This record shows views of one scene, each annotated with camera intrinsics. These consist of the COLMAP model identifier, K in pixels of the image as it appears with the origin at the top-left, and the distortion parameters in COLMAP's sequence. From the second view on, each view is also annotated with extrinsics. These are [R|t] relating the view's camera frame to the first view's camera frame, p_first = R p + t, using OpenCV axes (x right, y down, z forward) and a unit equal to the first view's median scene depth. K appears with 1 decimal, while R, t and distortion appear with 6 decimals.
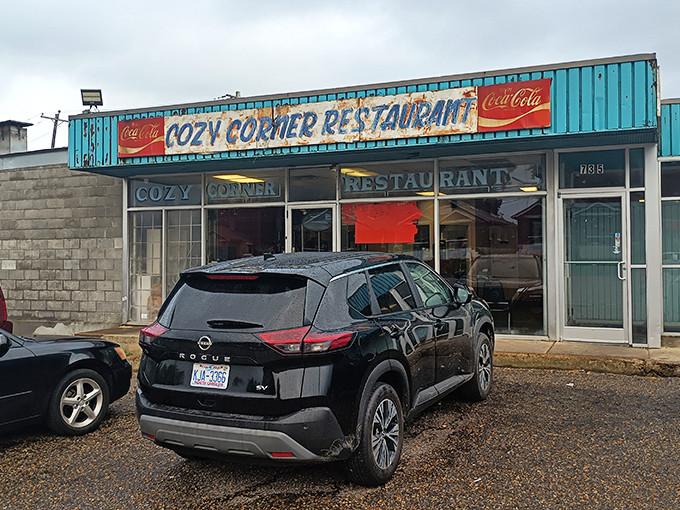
lens RADIAL K [[664.9, 0, 340.0], [0, 664.9, 255.0], [0, 0, 1]] dist [0.048291, -0.025884]
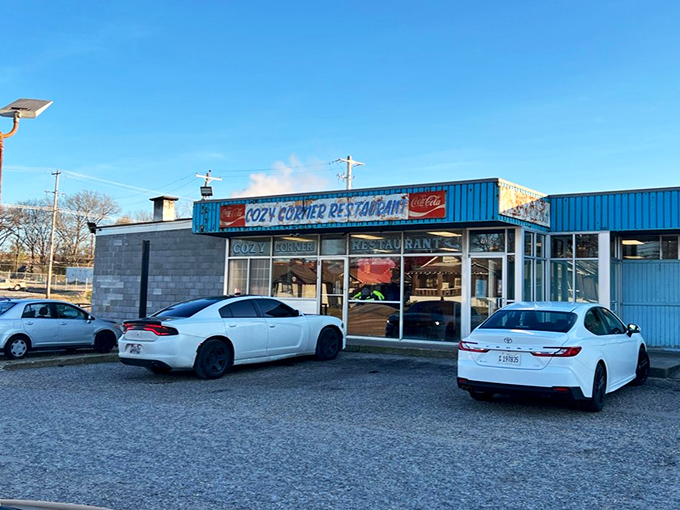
lens RADIAL K [[664.9, 0, 340.0], [0, 664.9, 255.0], [0, 0, 1]] dist [0.048291, -0.025884]
pose [[0.979058, 0.018195, -0.202767, 0.345481], [-0.031163, 0.997654, -0.060947, 0.016634], [0.201182, 0.065990, 0.977329, -0.641152]]
